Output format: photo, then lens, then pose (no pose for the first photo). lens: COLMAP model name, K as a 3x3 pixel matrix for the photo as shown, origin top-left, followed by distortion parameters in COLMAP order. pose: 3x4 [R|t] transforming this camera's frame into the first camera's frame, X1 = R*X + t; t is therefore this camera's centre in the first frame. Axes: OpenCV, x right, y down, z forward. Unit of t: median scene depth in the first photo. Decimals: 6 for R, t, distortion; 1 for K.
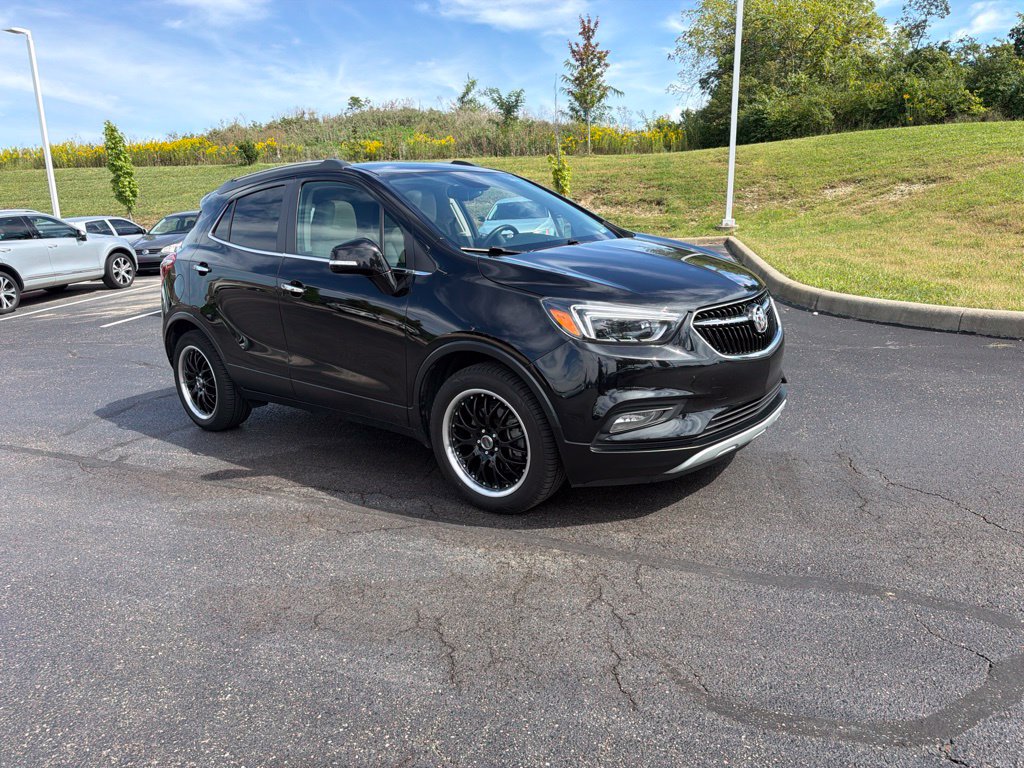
lens RADIAL K [[750.7, 0, 503.9], [0, 750.7, 403.7], [0, 0, 1]] dist [0.018549, -0.027901]
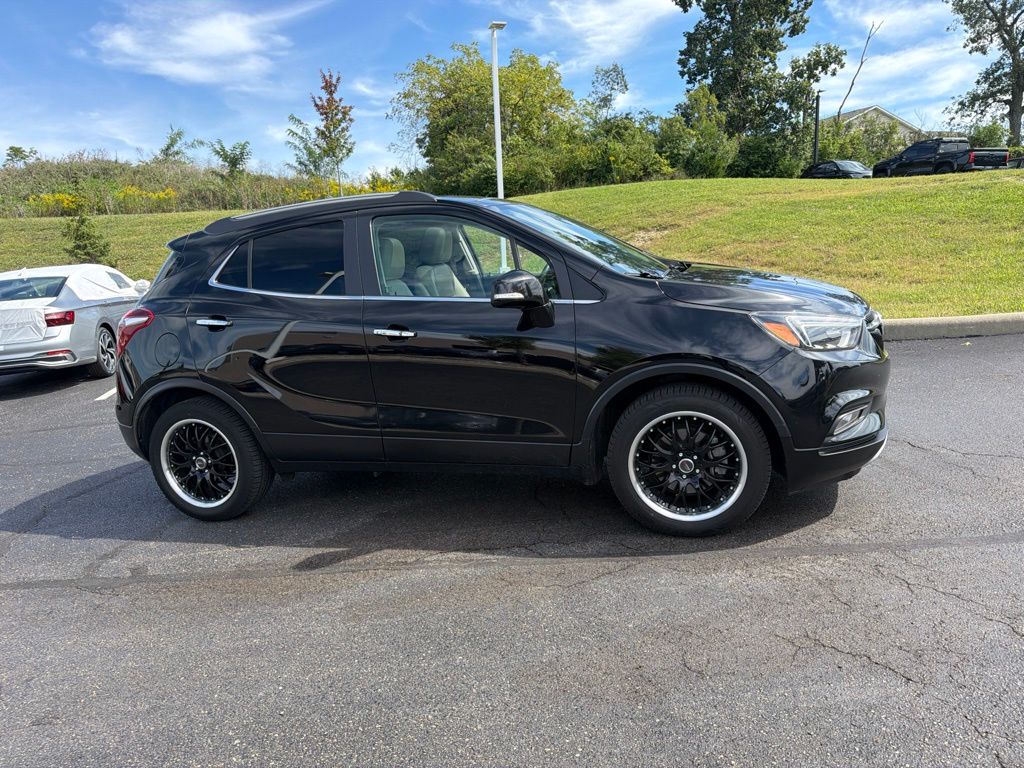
lens RADIAL K [[751.0, 0, 513.5], [0, 751.0, 408.6], [0, 0, 1]] dist [0.013892, -0.022528]
pose [[0.913102, -0.108194, 0.393114, -0.103308], [0.133582, 0.990320, -0.037717, -0.002635], [-0.385228, 0.086952, 0.918716, 0.029487]]
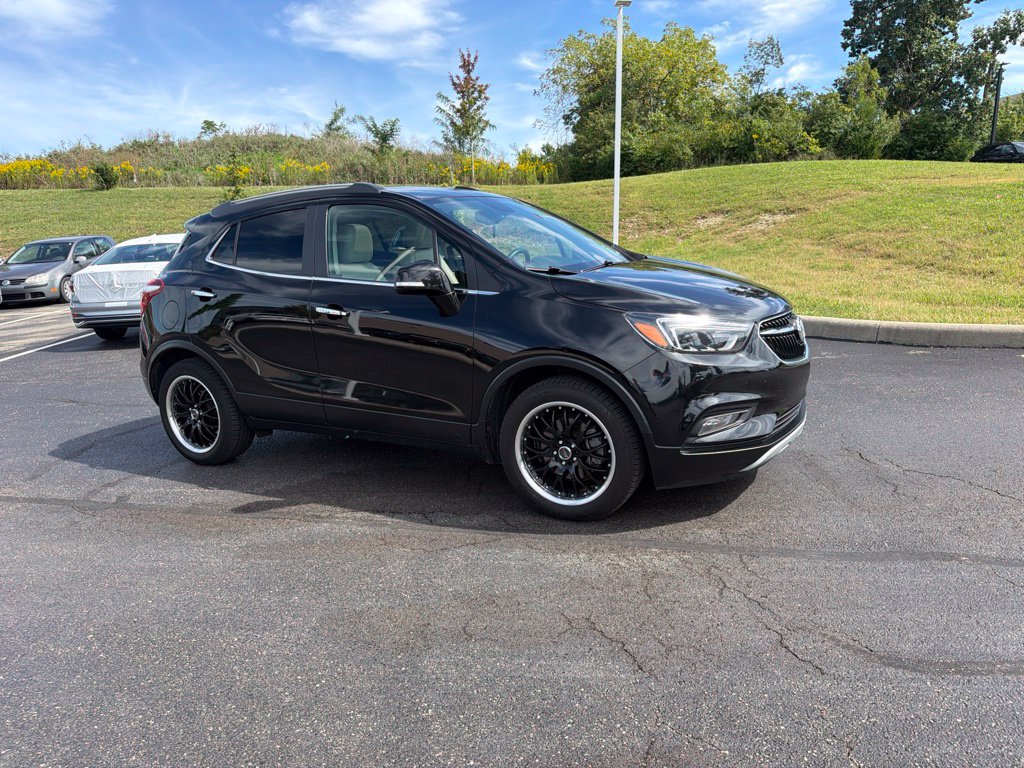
lens RADIAL K [[751.0, 0, 513.5], [0, 751.0, 408.6], [0, 0, 1]] dist [0.013892, -0.022528]
pose [[0.979350, -0.043250, 0.197493, -0.050056], [0.049192, 0.998469, -0.025276, 0.002179], [-0.196097, 0.034469, 0.979978, -0.001377]]
